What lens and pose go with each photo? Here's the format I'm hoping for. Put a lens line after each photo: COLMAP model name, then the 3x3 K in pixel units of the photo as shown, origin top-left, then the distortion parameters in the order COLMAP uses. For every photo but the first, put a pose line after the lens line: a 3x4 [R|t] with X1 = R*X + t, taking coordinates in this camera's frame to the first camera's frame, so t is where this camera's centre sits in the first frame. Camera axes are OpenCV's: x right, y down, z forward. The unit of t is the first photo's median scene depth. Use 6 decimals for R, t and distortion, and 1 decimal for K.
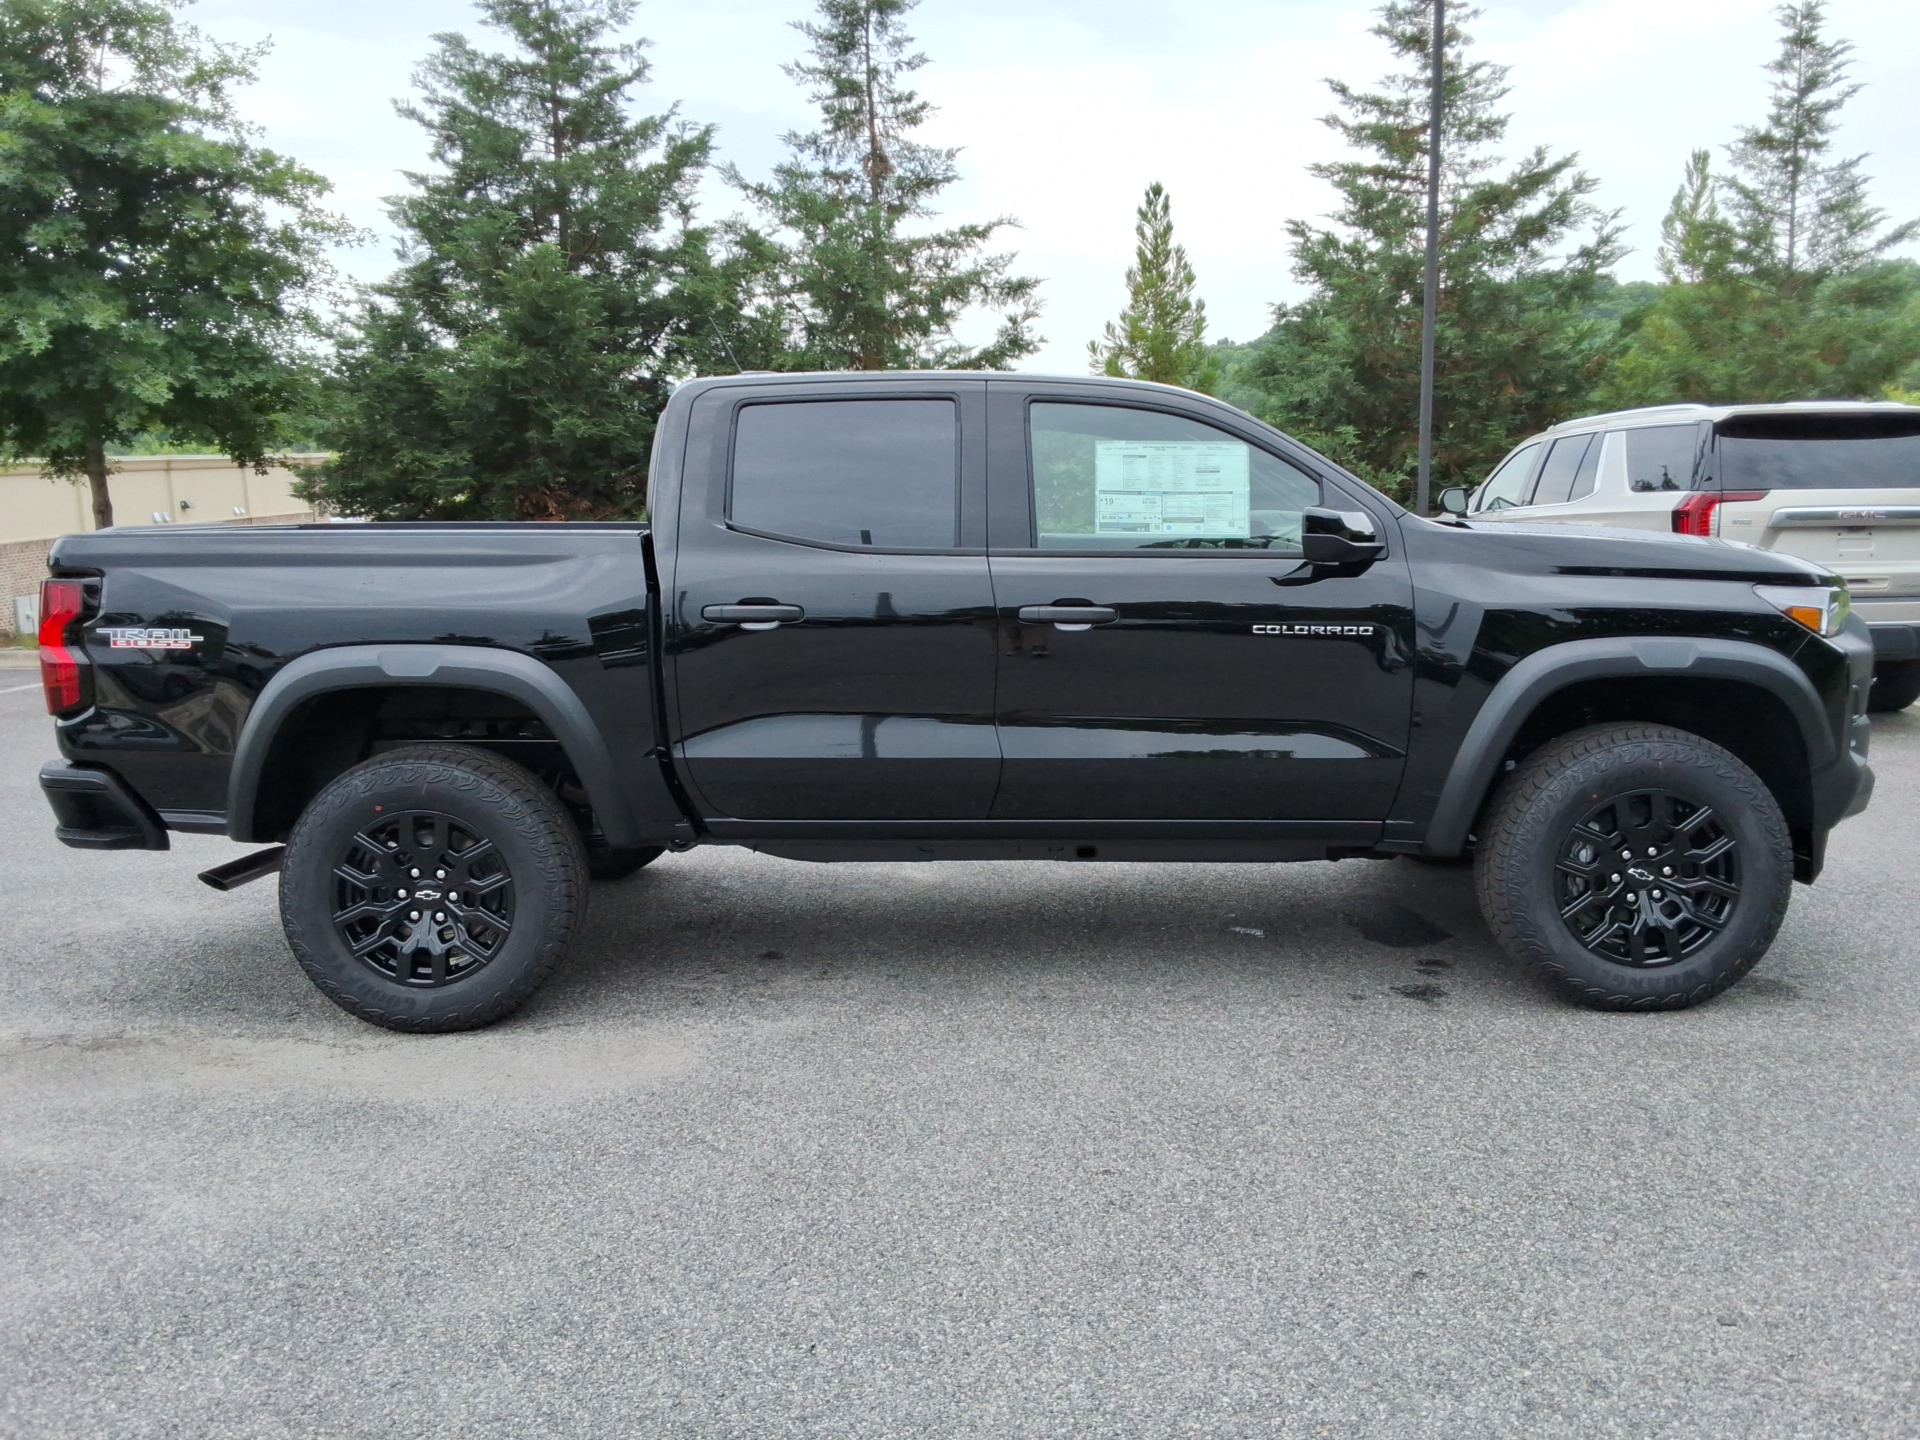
lens RADIAL K [[1514.5, 0, 989.5], [0, 1514.5, 695.2], [0, 0, 1]] dist [0.099404, -0.151675]
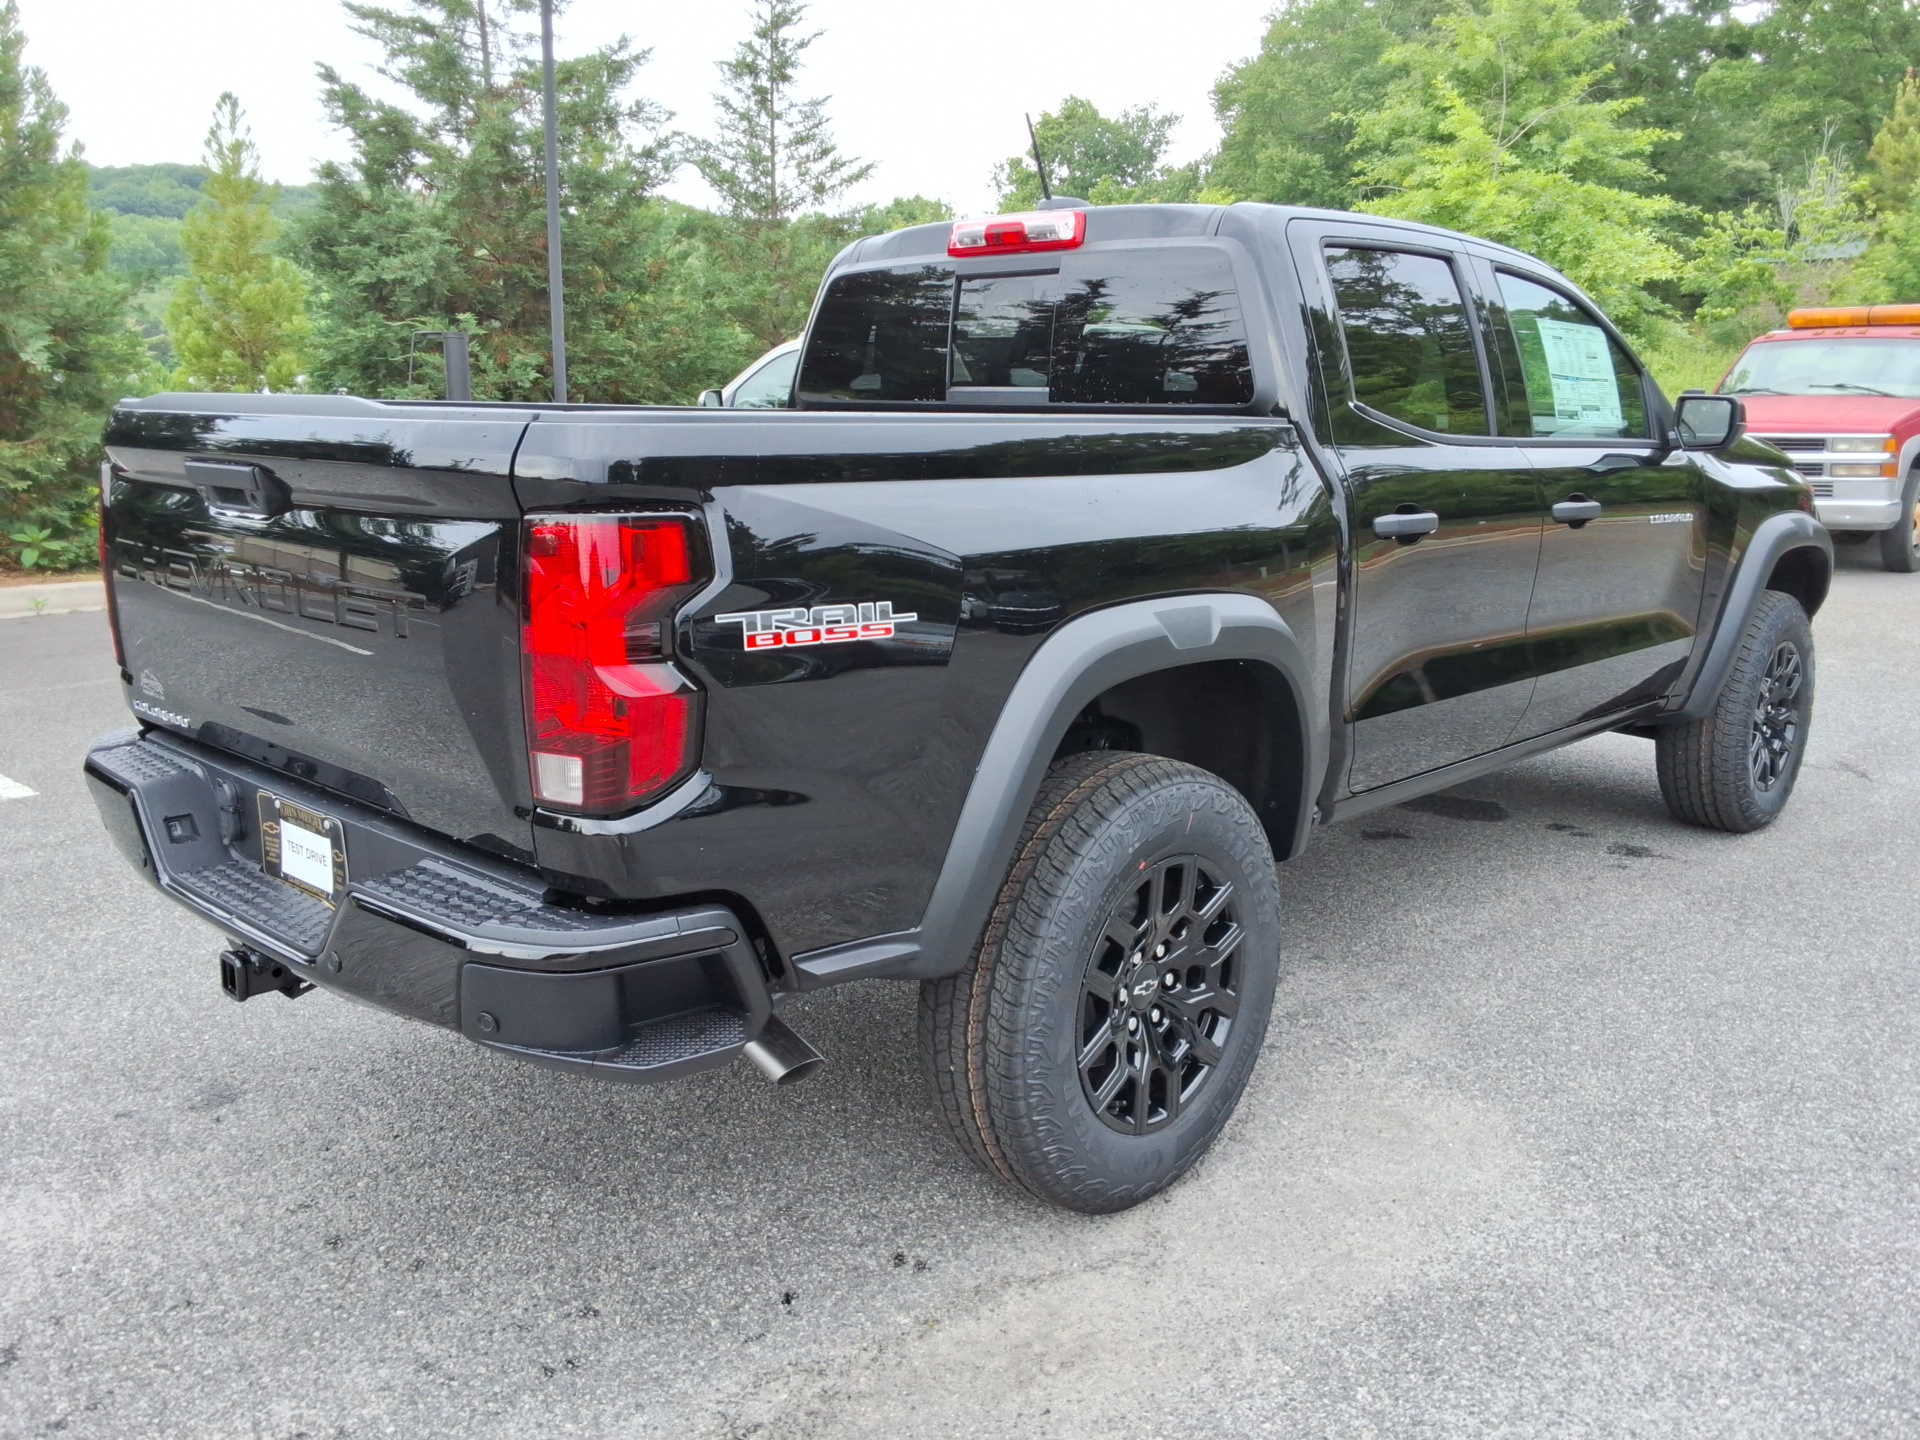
lens RADIAL K [[1519.2, 0, 964.6], [0, 1519.2, 708.9], [0, 0, 1]] dist [0.105813, -0.150496]
pose [[0.689433, -0.125096, 0.713465, -0.854526], [0.078490, 0.992076, 0.098100, -0.053813], [-0.720084, -0.011634, 0.693789, 0.609301]]
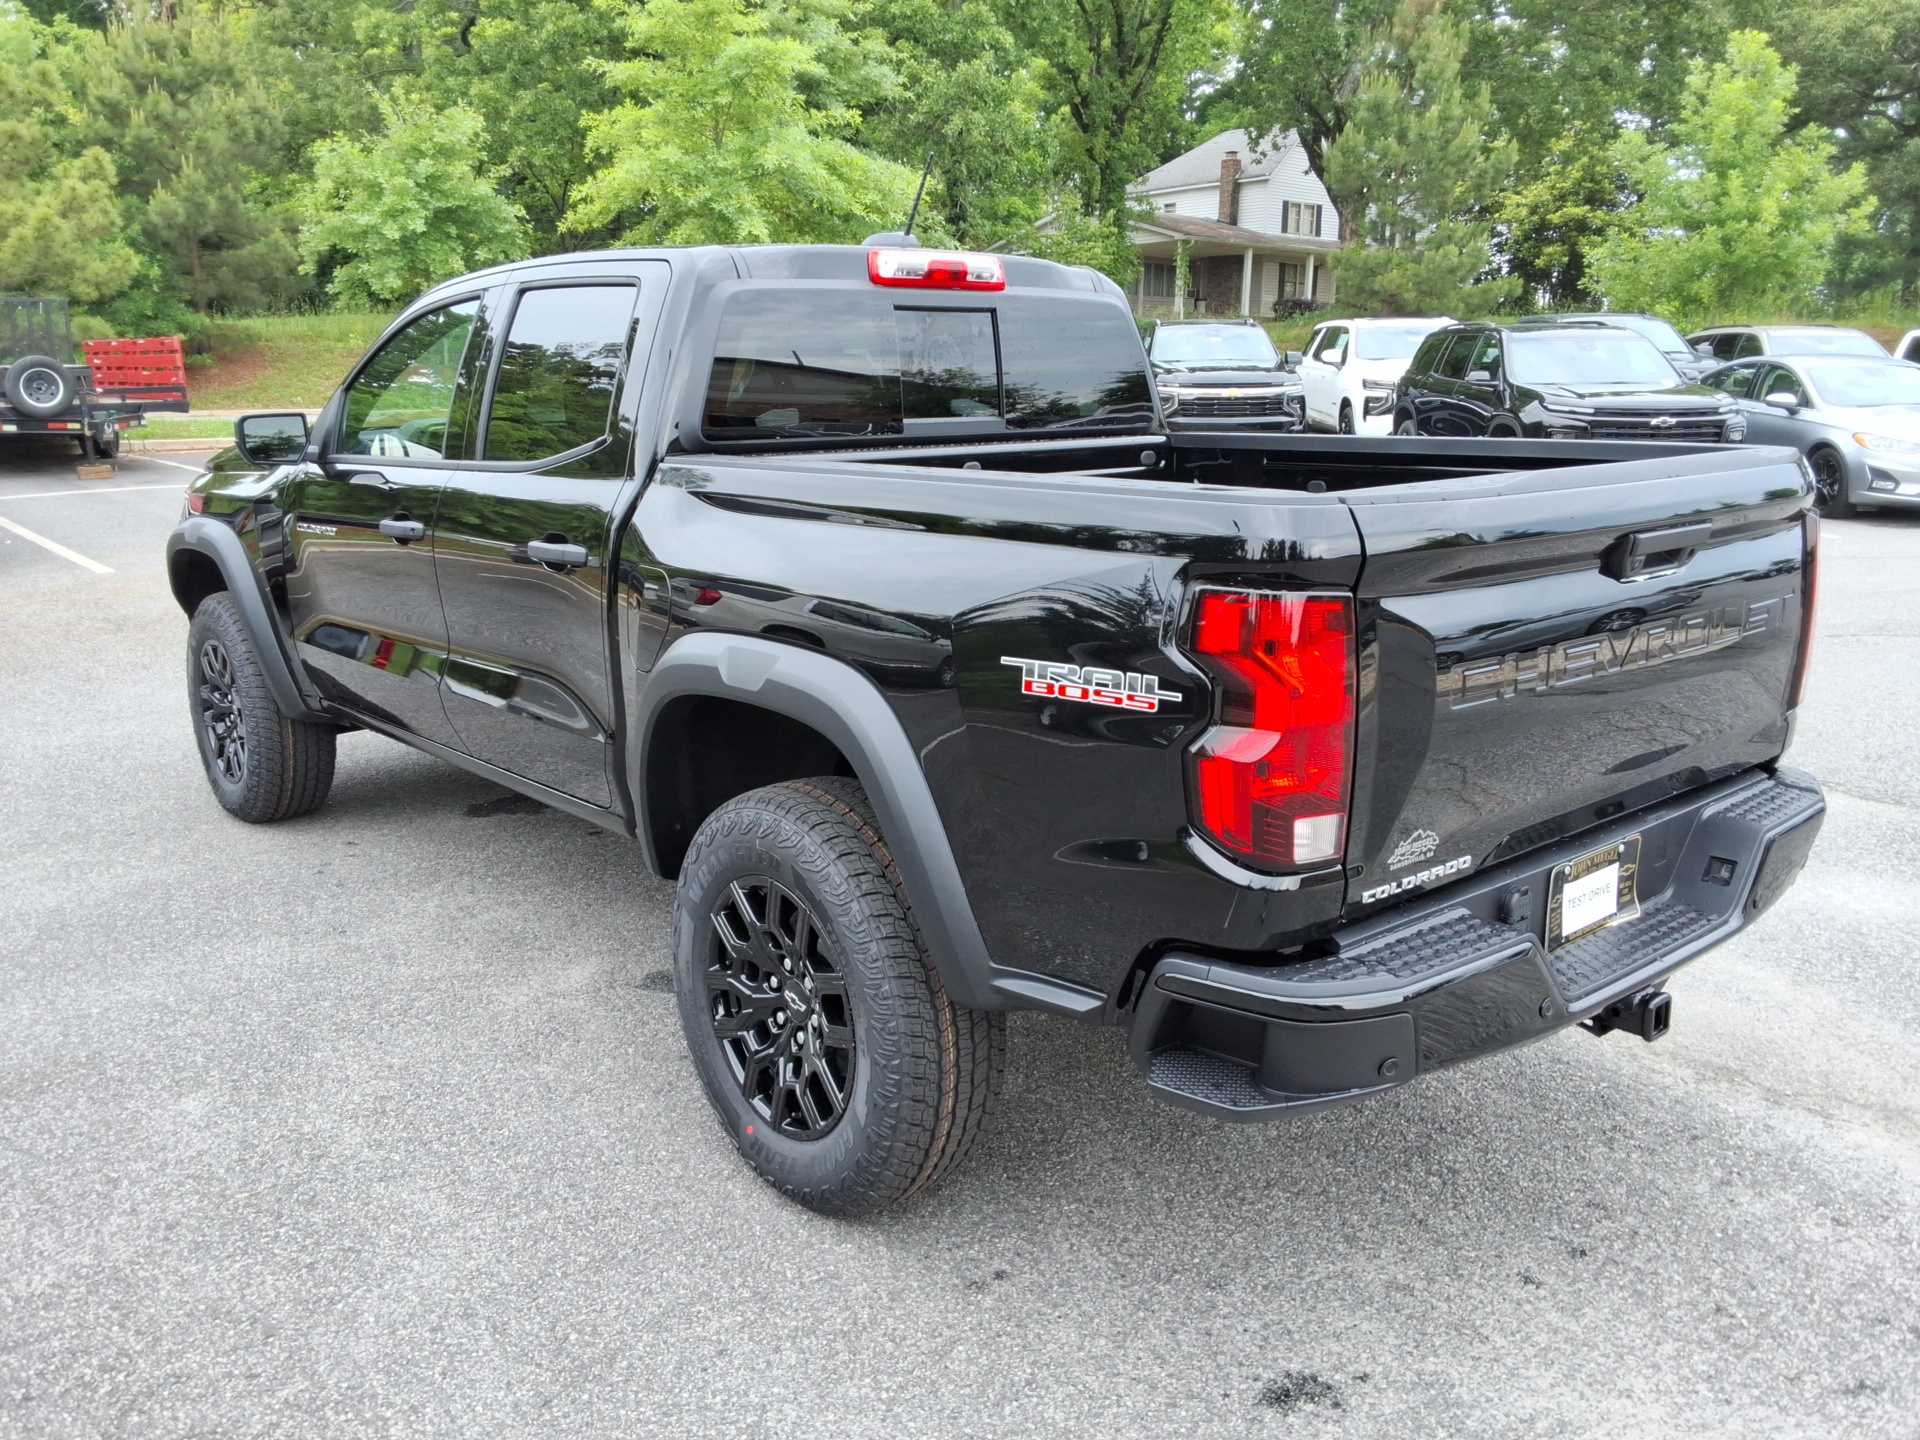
lens RADIAL K [[1529.7, 0, 992.7], [0, 1529.7, 709.2], [0, 0, 1]] dist [0.096434, -0.144447]
pose [[-0.647517, -0.148996, 0.747343, -0.909290], [0.117335, 0.949512, 0.290964, -0.238132], [-0.752964, 0.276093, -0.597342, 1.723419]]
